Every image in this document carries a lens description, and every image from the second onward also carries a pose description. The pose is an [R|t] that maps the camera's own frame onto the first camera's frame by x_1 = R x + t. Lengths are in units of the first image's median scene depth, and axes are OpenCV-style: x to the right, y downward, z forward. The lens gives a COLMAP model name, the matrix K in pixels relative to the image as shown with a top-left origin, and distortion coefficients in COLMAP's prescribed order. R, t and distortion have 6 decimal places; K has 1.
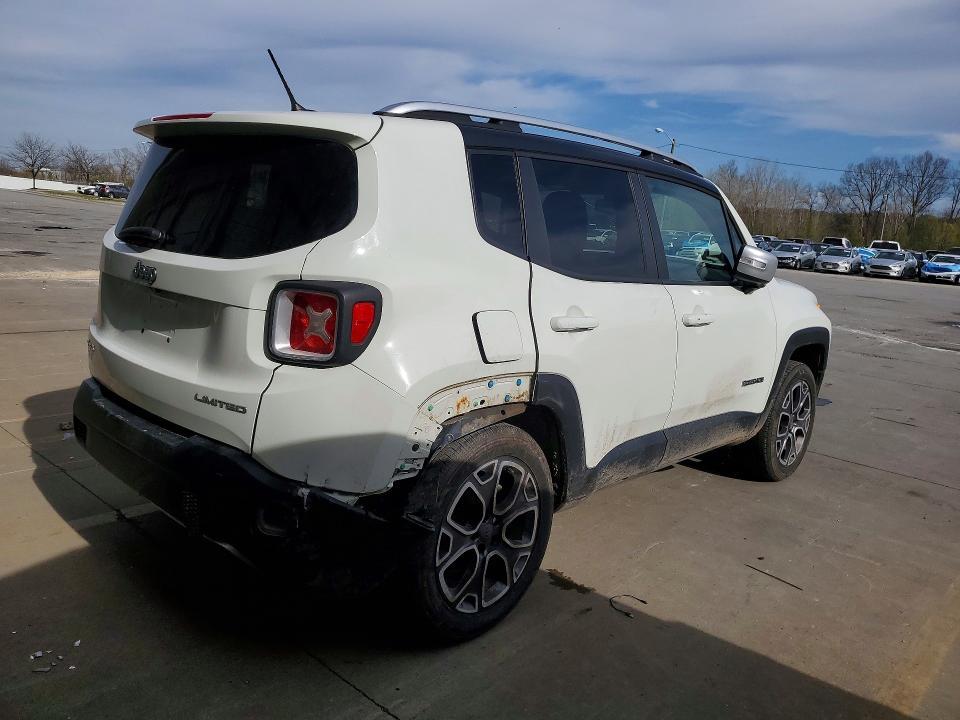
lens RADIAL K [[760.1, 0, 487.3], [0, 760.1, 350.8], [0, 0, 1]] dist [-0.004827, 0.007829]
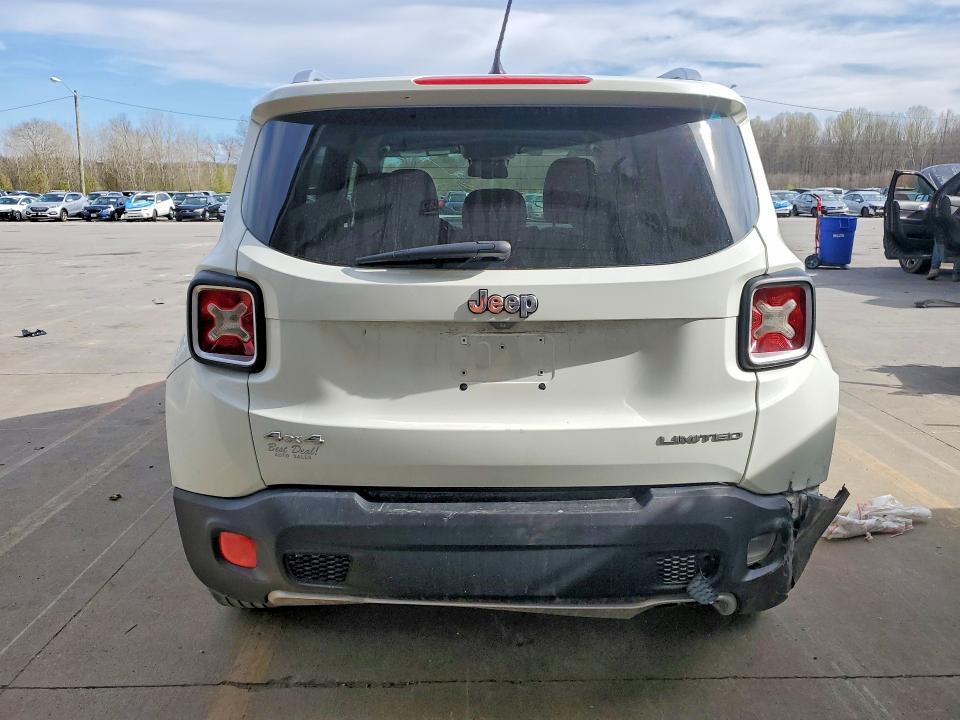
lens RADIAL K [[760.1, 0, 485.4], [0, 760.1, 356.1], [0, 0, 1]] dist [-0.004827, 0.007829]
pose [[0.719160, -0.217840, 0.659814, -0.801734], [0.173899, 0.975792, 0.132622, -0.129351], [-0.672732, 0.019364, 0.739633, 0.412841]]
